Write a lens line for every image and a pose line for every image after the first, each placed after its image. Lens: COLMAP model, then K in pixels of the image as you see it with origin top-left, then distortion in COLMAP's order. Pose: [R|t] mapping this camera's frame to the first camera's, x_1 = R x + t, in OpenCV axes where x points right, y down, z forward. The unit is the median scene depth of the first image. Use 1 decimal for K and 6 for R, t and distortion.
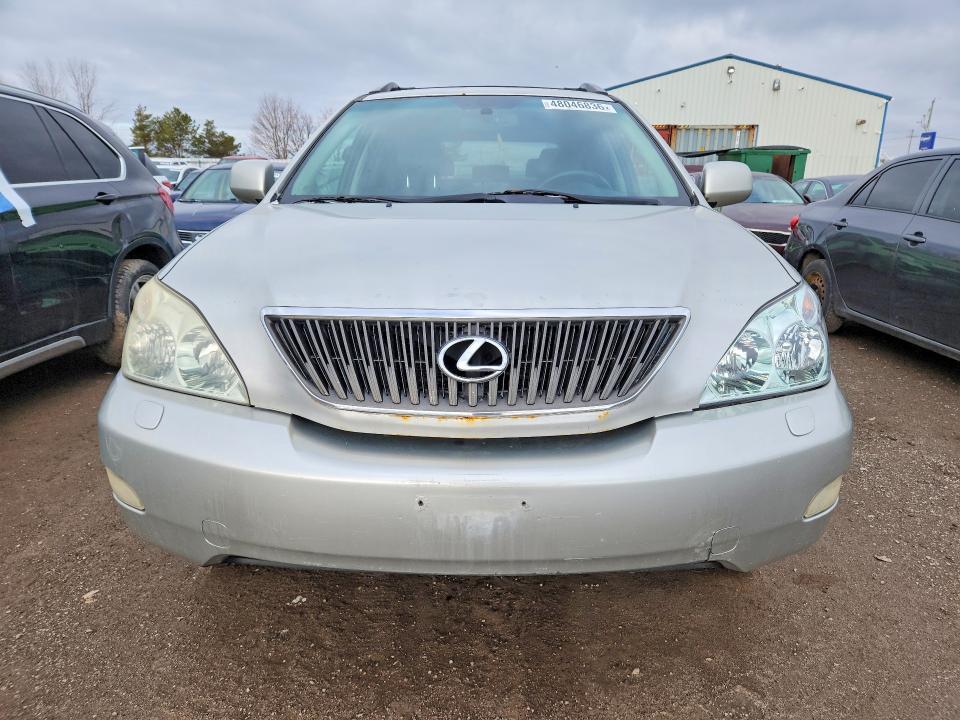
lens RADIAL K [[637.2, 0, 480.0], [0, 637.2, 360.0], [0, 0, 1]] dist [0.103939, -0.088421]
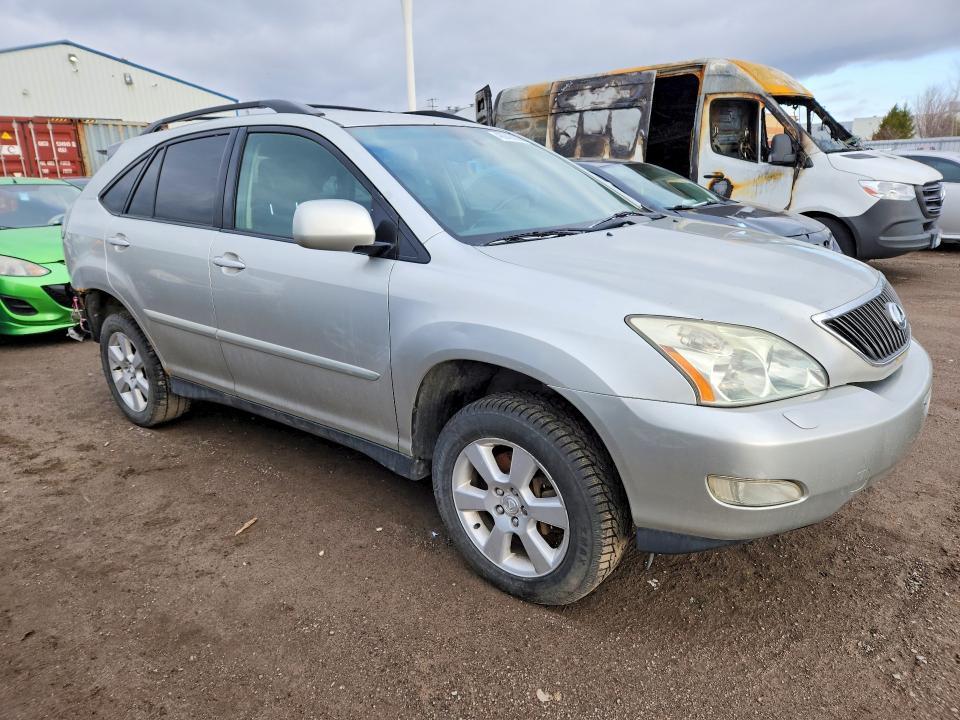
lens RADIAL K [[637.2, 0, 480.0], [0, 637.2, 360.0], [0, 0, 1]] dist [0.103939, -0.088421]
pose [[0.621627, -0.244887, 0.744050, -0.105654], [0.239532, 0.963802, 0.117093, -0.018602], [-0.745791, 0.105436, 0.657783, 0.037748]]
